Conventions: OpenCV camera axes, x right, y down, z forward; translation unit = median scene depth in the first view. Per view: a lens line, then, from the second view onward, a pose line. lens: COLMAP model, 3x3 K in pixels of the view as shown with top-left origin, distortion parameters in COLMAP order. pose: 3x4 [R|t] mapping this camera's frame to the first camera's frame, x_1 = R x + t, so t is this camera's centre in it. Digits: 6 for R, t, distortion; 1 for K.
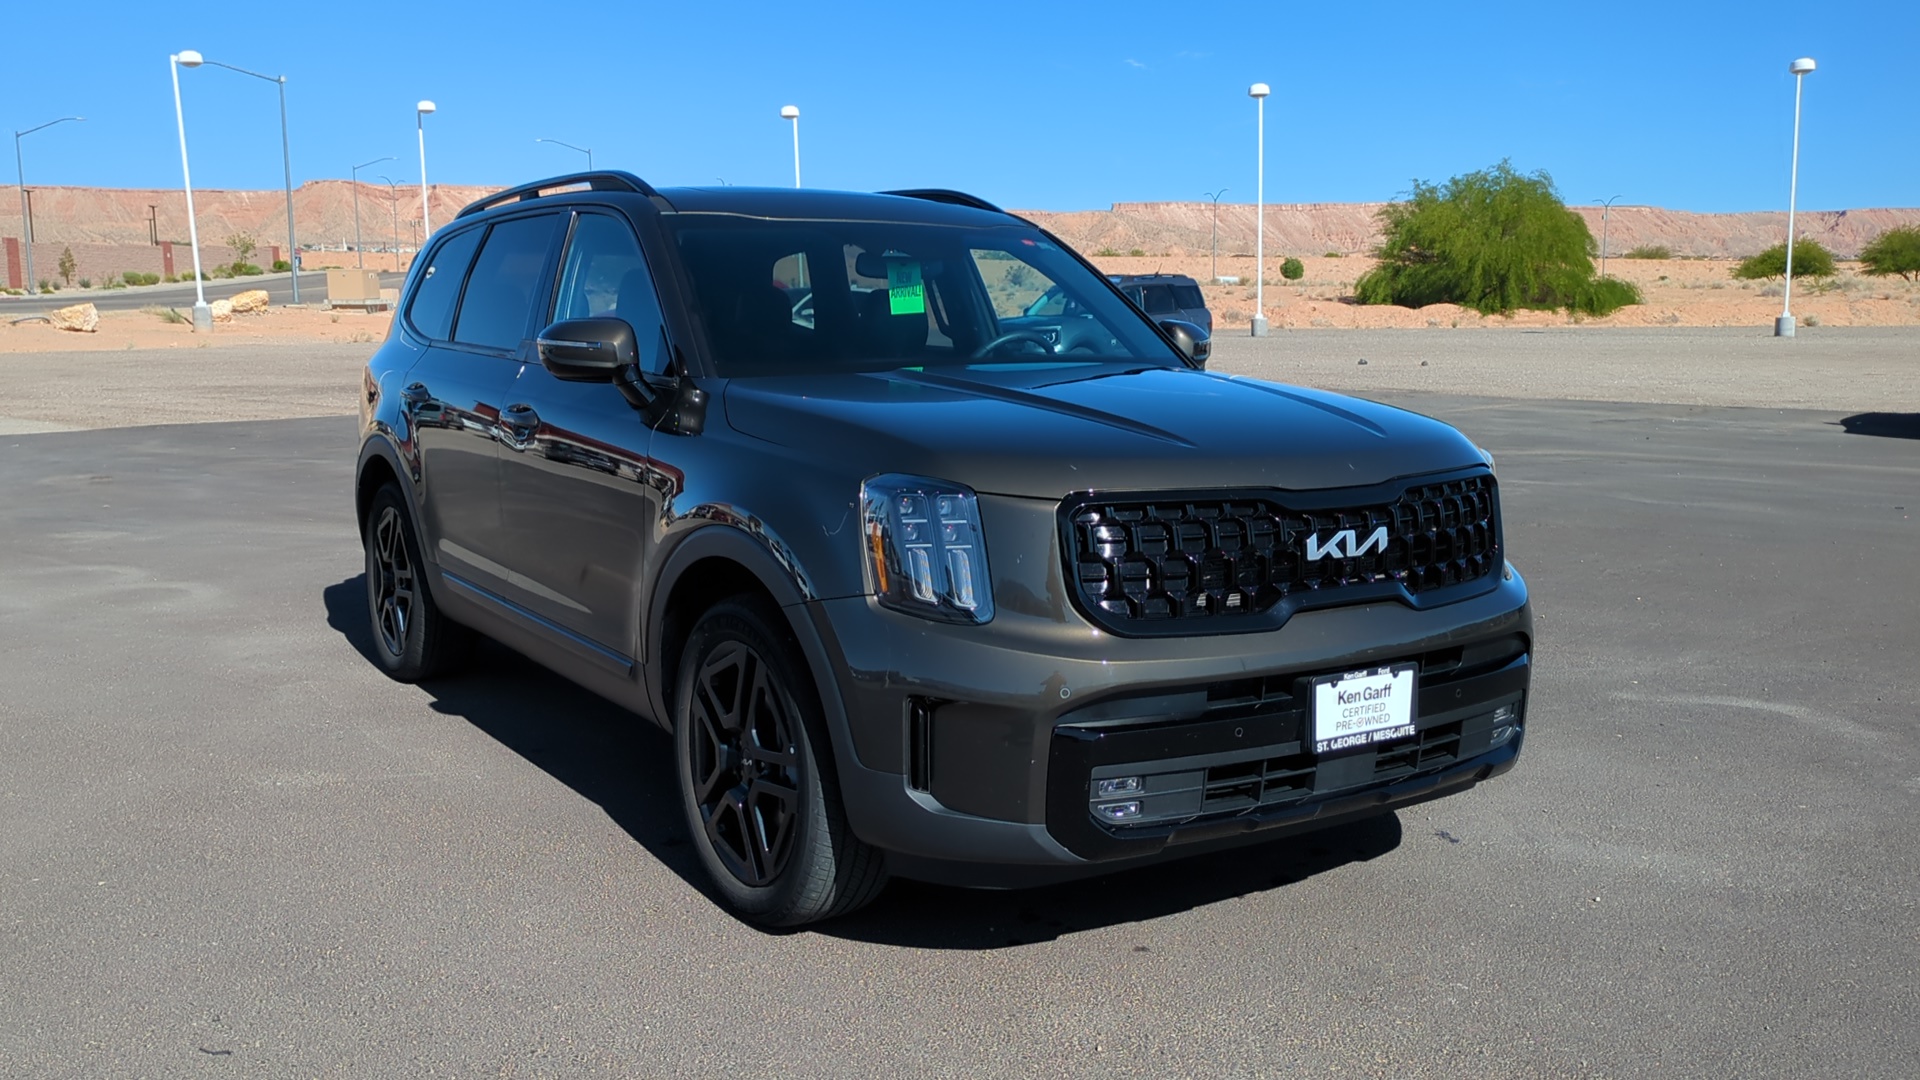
lens RADIAL K [[1628.6, 0, 970.3], [0, 1628.6, 547.9], [0, 0, 1]] dist [0.072803, -0.108157]
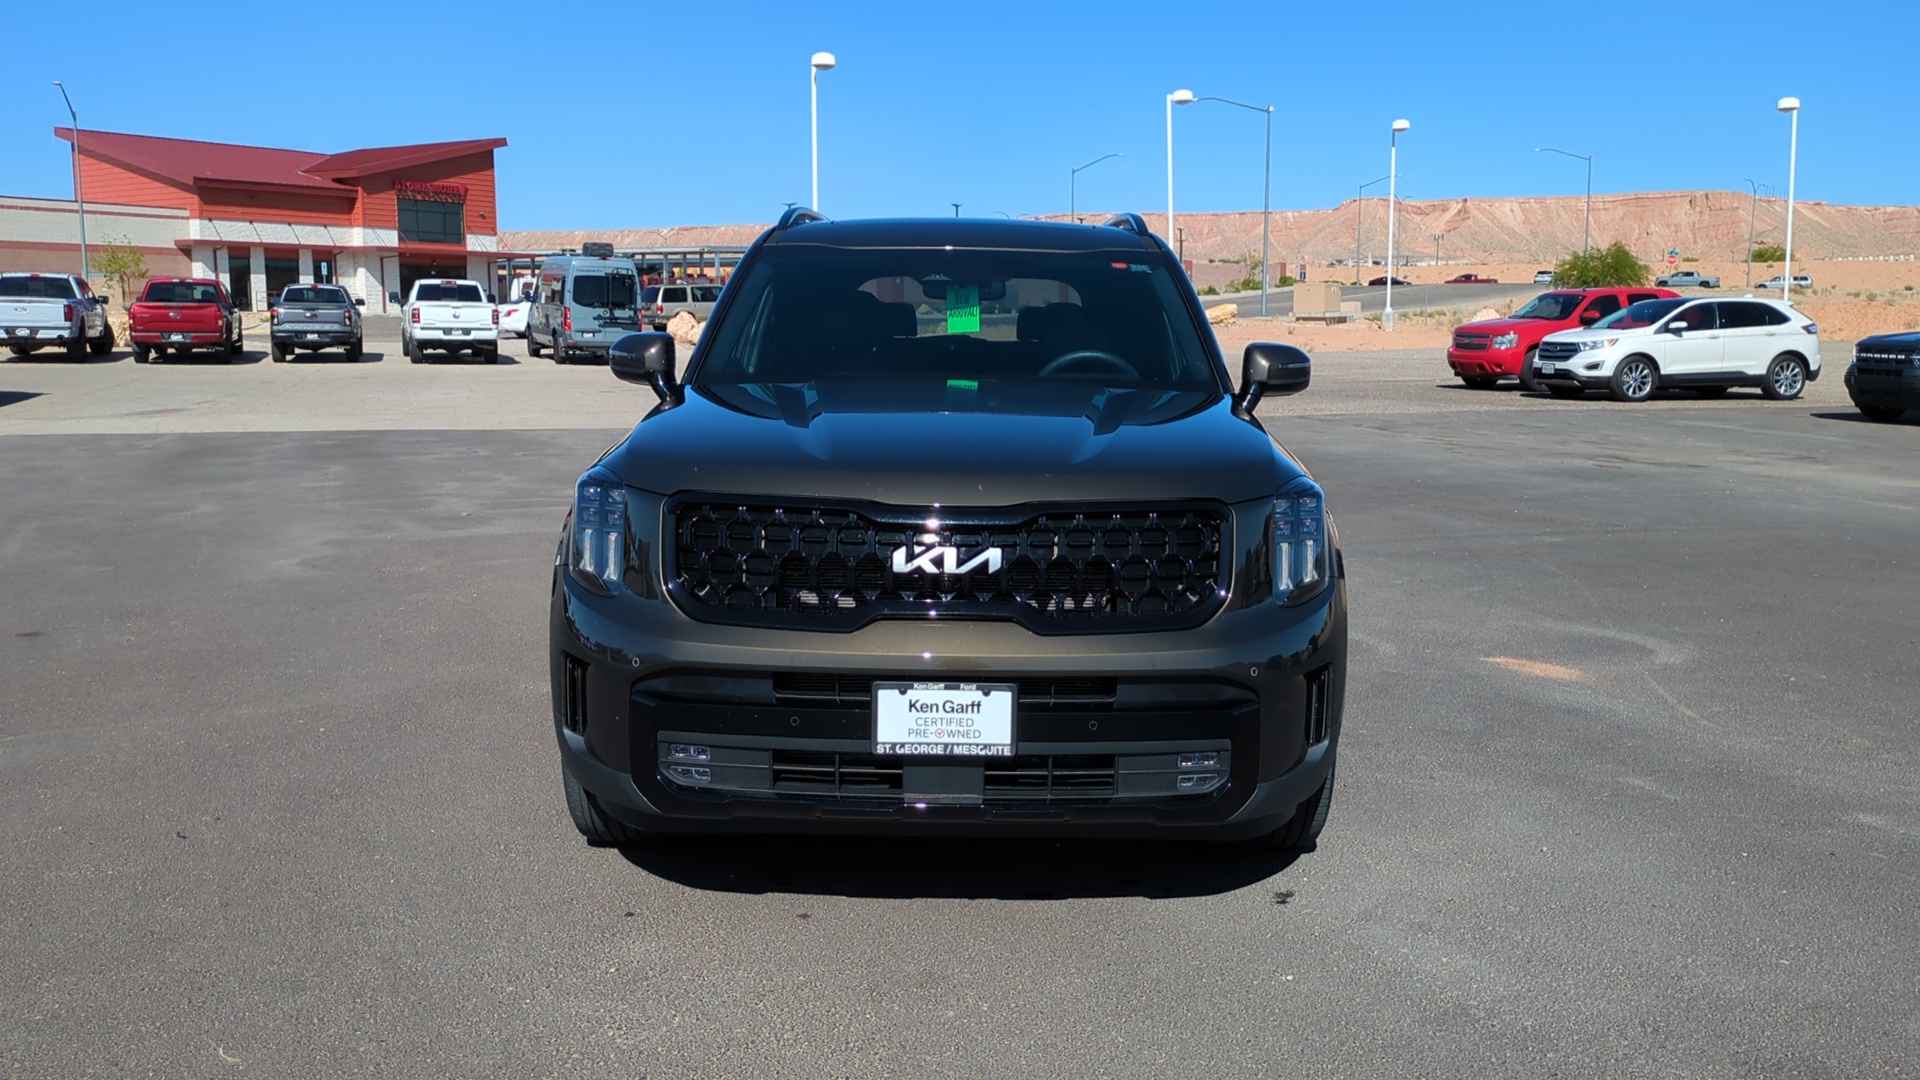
lens RADIAL K [[1628.6, 0, 977.8], [0, 1628.6, 535.0], [0, 0, 1]] dist [0.072803, -0.108157]
pose [[0.833220, 0.079990, -0.547126, 0.805550], [-0.088058, 0.996049, 0.011518, -0.031956], [0.545885, 0.038582, 0.836971, 0.144732]]
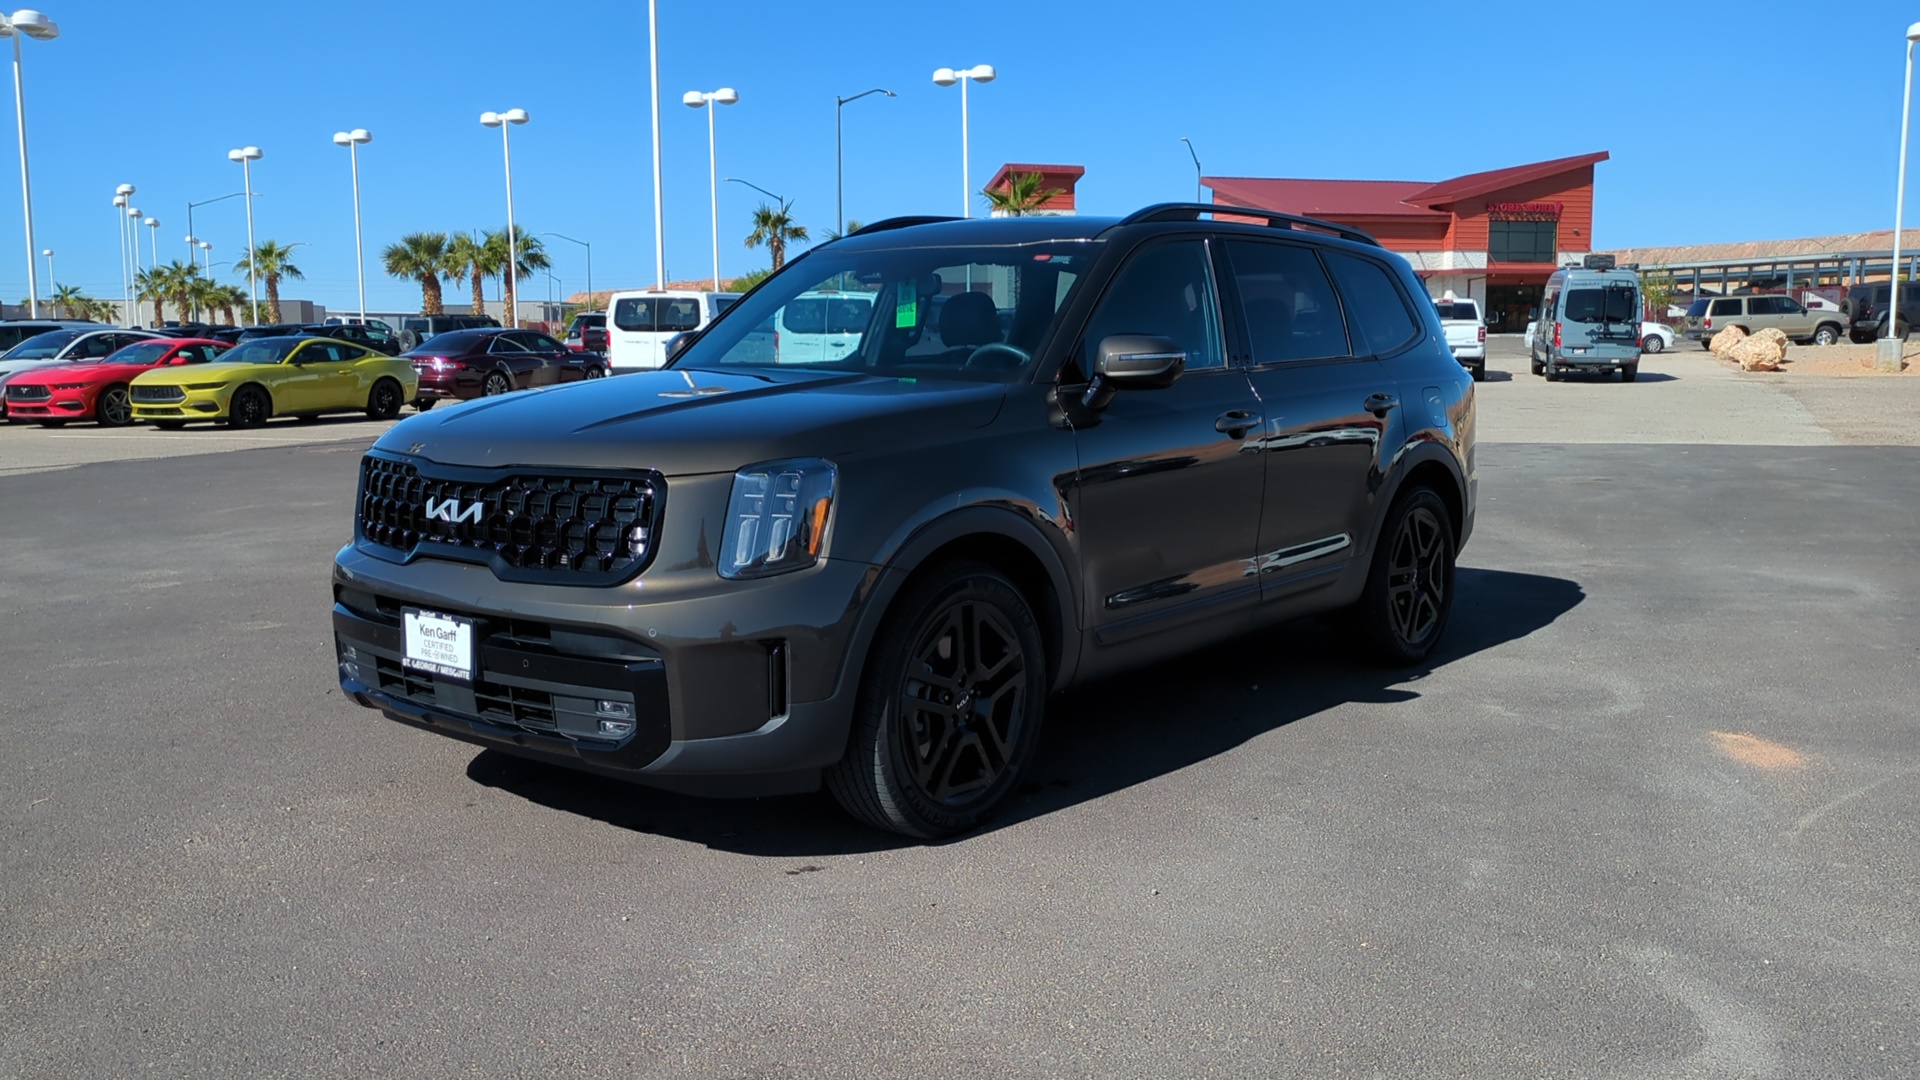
lens RADIAL K [[1628.6, 0, 968.2], [0, 1628.6, 545.2], [0, 0, 1]] dist [0.072803, -0.108157]
pose [[0.312377, 0.119396, -0.942425, 1.506448], [-0.132841, 0.987813, 0.081115, -0.127376], [0.940624, 0.099854, 0.324431, 0.960122]]
